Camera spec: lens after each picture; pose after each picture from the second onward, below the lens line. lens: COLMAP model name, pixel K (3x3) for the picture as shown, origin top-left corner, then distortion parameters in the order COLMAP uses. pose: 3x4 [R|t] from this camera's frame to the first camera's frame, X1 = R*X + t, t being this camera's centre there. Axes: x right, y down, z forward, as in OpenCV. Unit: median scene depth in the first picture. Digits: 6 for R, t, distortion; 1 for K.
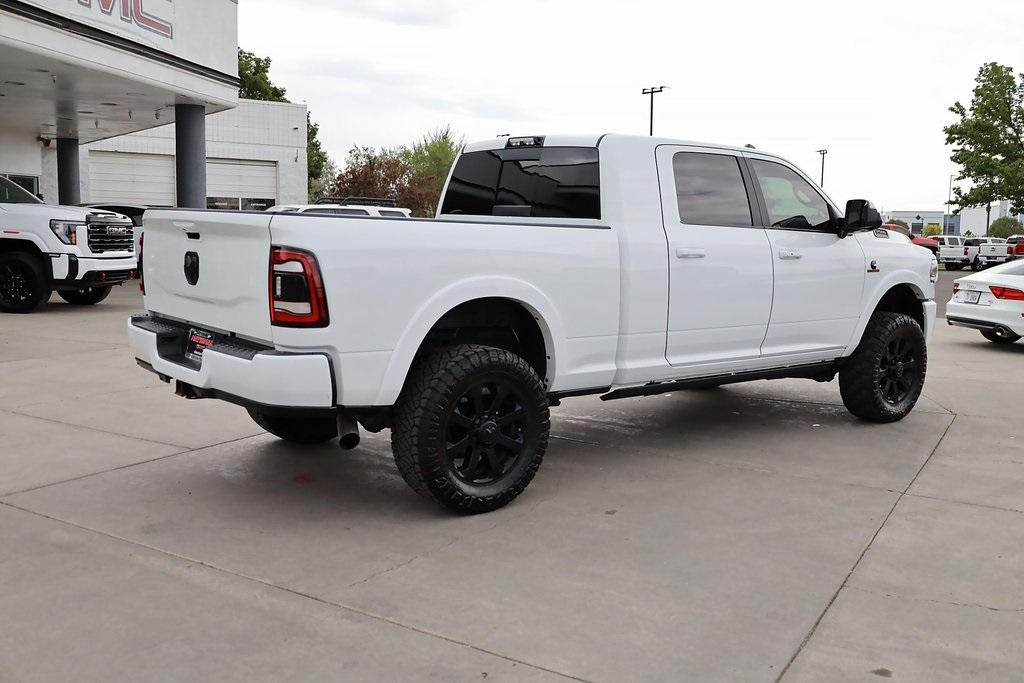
lens RADIAL K [[968.5, 0, 512.0], [0, 968.5, 341.5], [0, 0, 1]] dist [0.003475, -0.023997]
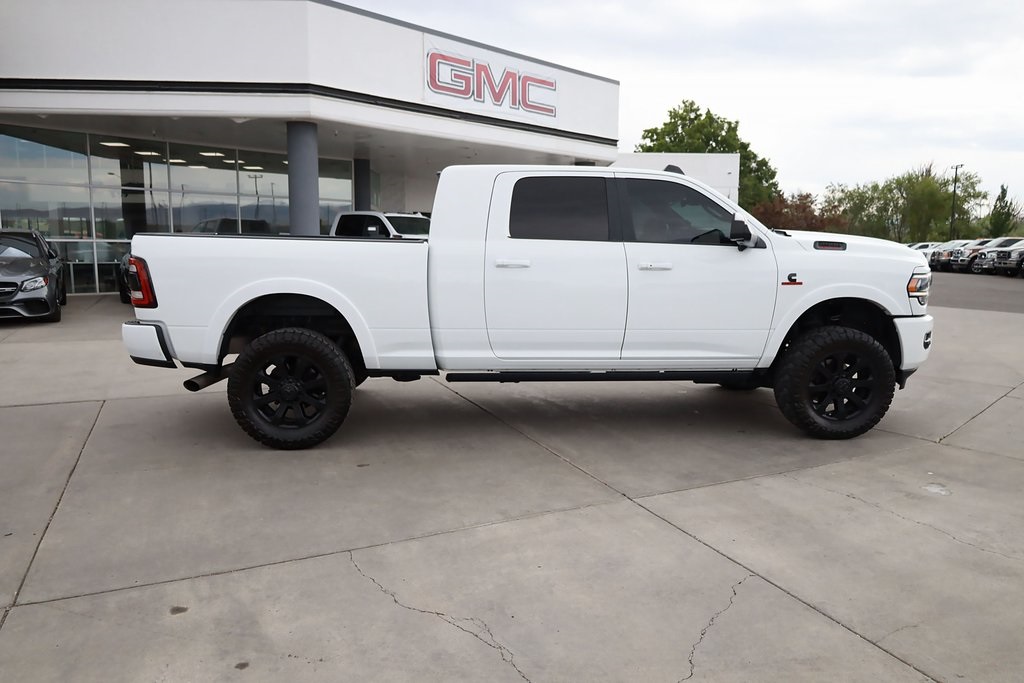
lens RADIAL K [[727.4, 0, 515.0], [0, 727.4, 318.5], [0, 0, 1]] dist [-0.008401, -0.002168]
pose [[0.820698, 0.048120, -0.569332, 0.629020], [-0.061178, 0.998120, -0.003827, -0.019192], [0.568077, 0.037971, 0.822099, 0.254242]]
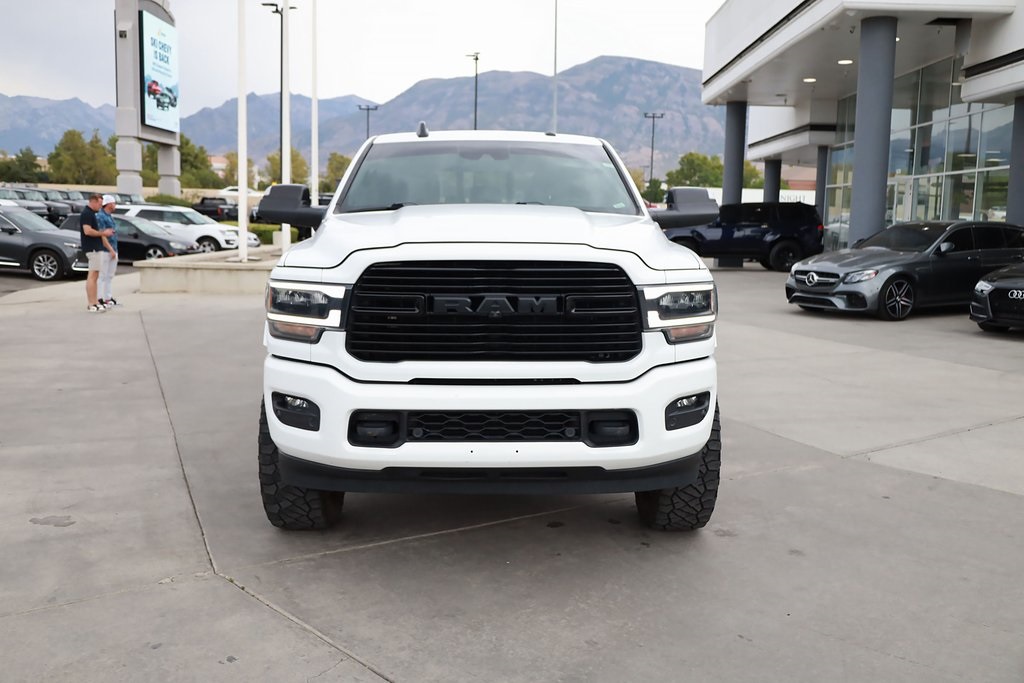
lens RADIAL K [[968.5, 0, 512.0], [0, 968.5, 341.5], [0, 0, 1]] dist [0.003475, -0.023997]
pose [[-0.627309, 0.066685, -0.775910, 0.921394], [-0.126878, 0.974264, 0.186310, -0.202348], [0.768365, 0.215320, -0.602704, 1.743806]]
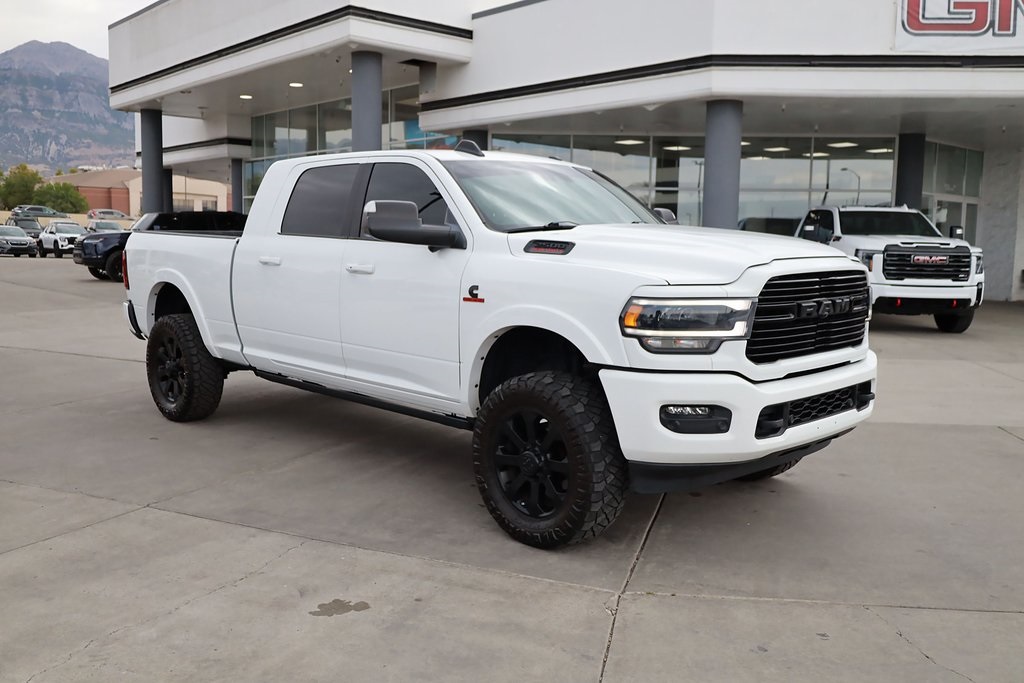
lens RADIAL K [[922.2, 0, 530.9], [0, 922.2, 340.1], [0, 0, 1]] dist [-0.000125, -0.010523]
pose [[0.069290, 0.091733, -0.993370, 1.147053], [-0.134452, 0.987537, 0.081817, -0.116214], [0.988495, 0.127891, 0.080760, 1.106071]]
